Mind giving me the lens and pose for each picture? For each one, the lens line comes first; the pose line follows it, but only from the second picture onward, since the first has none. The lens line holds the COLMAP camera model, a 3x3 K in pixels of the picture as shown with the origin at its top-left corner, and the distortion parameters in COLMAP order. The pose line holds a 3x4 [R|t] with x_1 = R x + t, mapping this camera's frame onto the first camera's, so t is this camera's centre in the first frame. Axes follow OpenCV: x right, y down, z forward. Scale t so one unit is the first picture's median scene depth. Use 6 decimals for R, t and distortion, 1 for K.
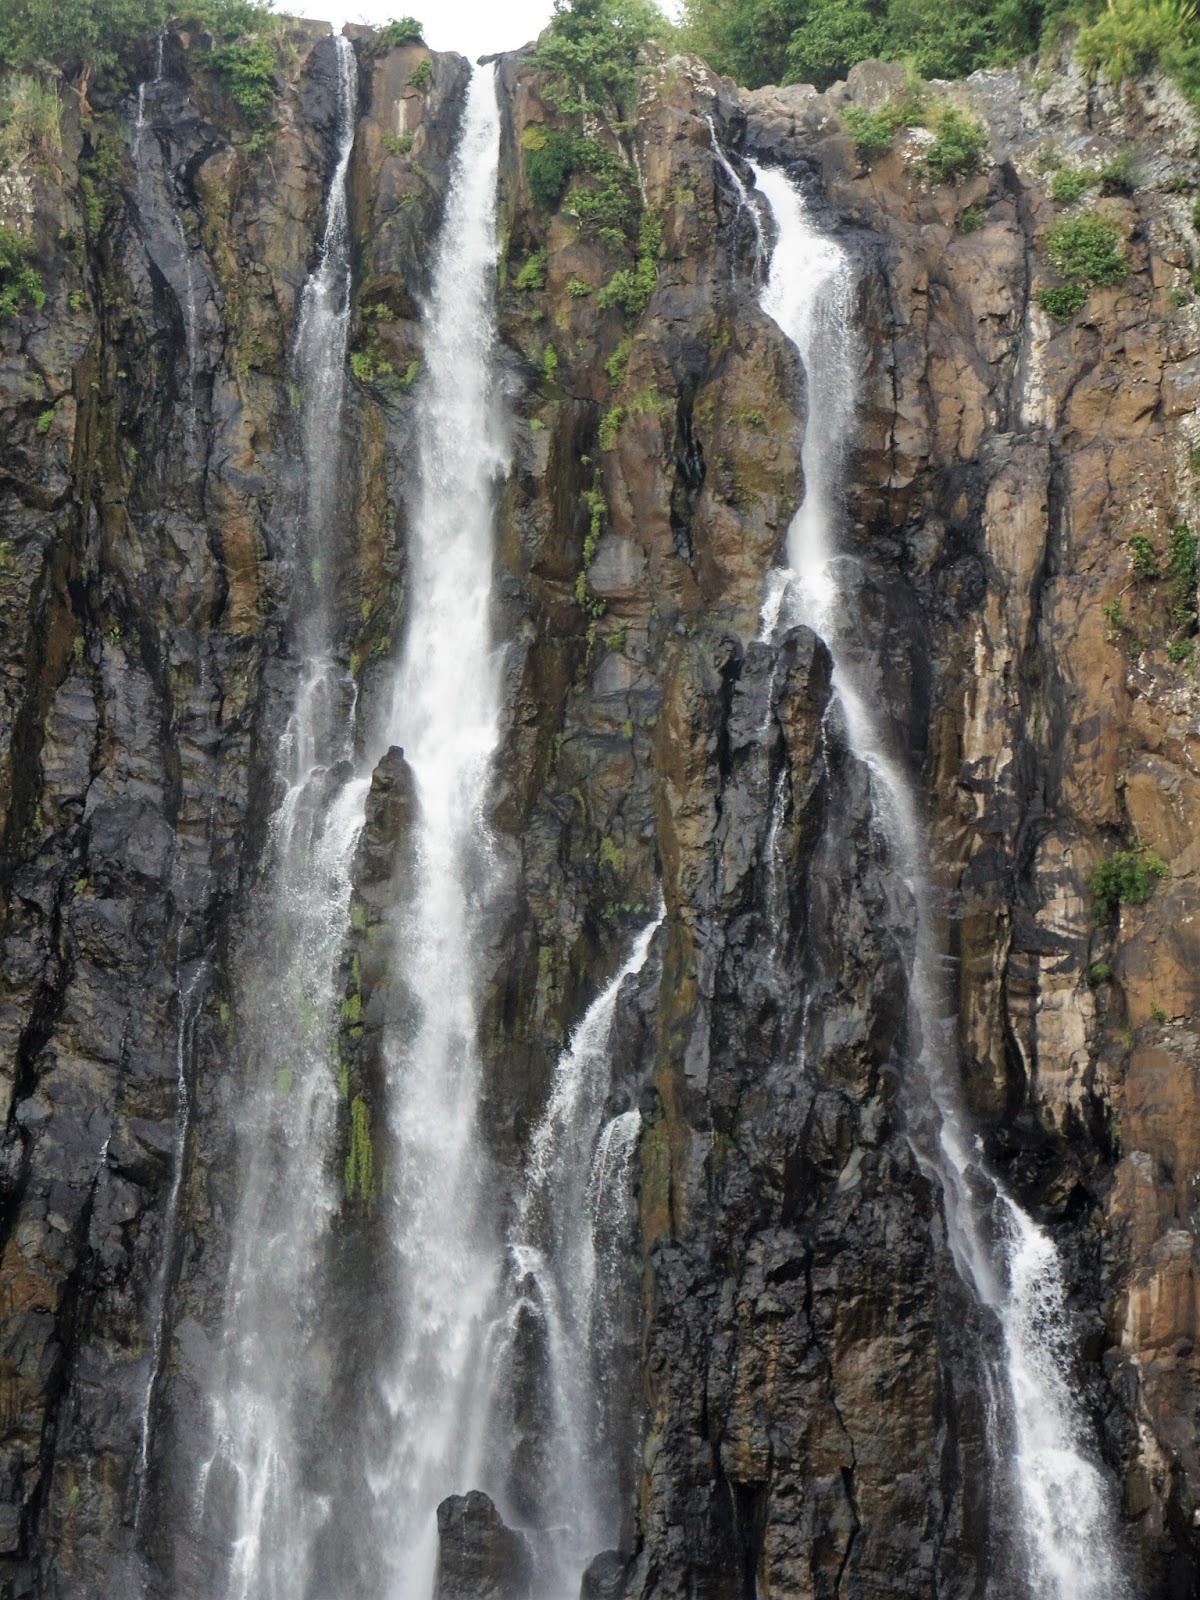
lens RADIAL K [[4936.3, 0, 510.5], [0, 4936.3, 893.2], [0, 0, 1]] dist [0.247327, 1.179825]
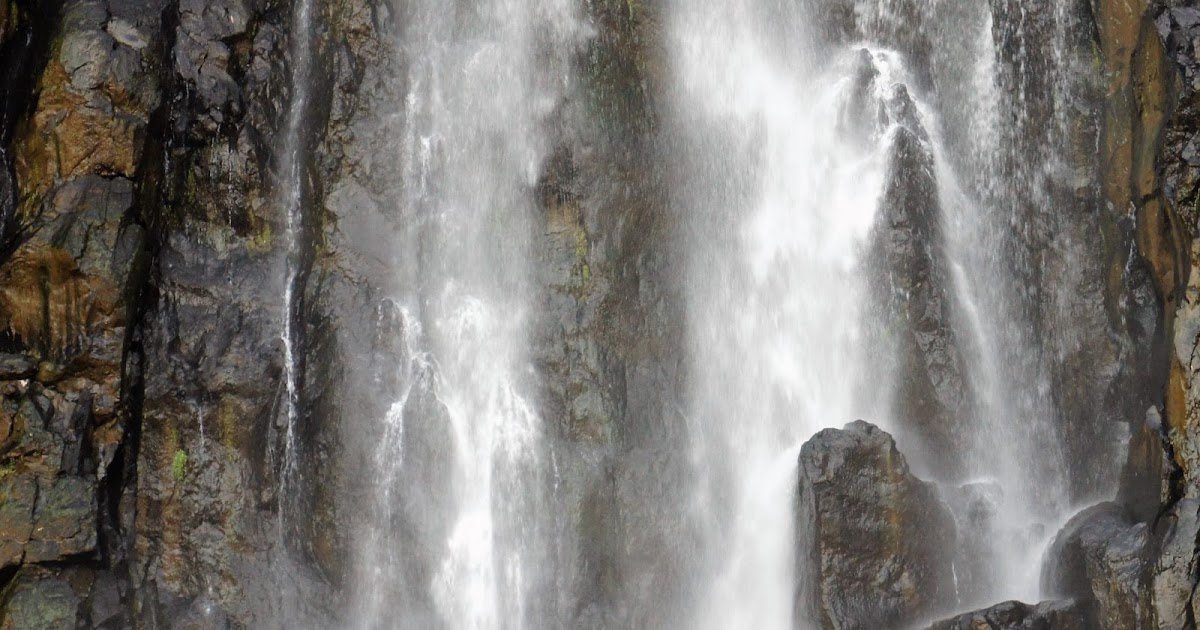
lens RADIAL K [[3987.4, 0, 601.4], [0, 3987.4, 461.1], [0, 0, 1]] dist [0.356333, 0.811153]
pose [[0.994042, -0.033542, 0.103704, -0.086838], [0.026180, 0.997093, 0.071558, 0.085806], [-0.105803, -0.068417, 0.992031, 0.492375]]
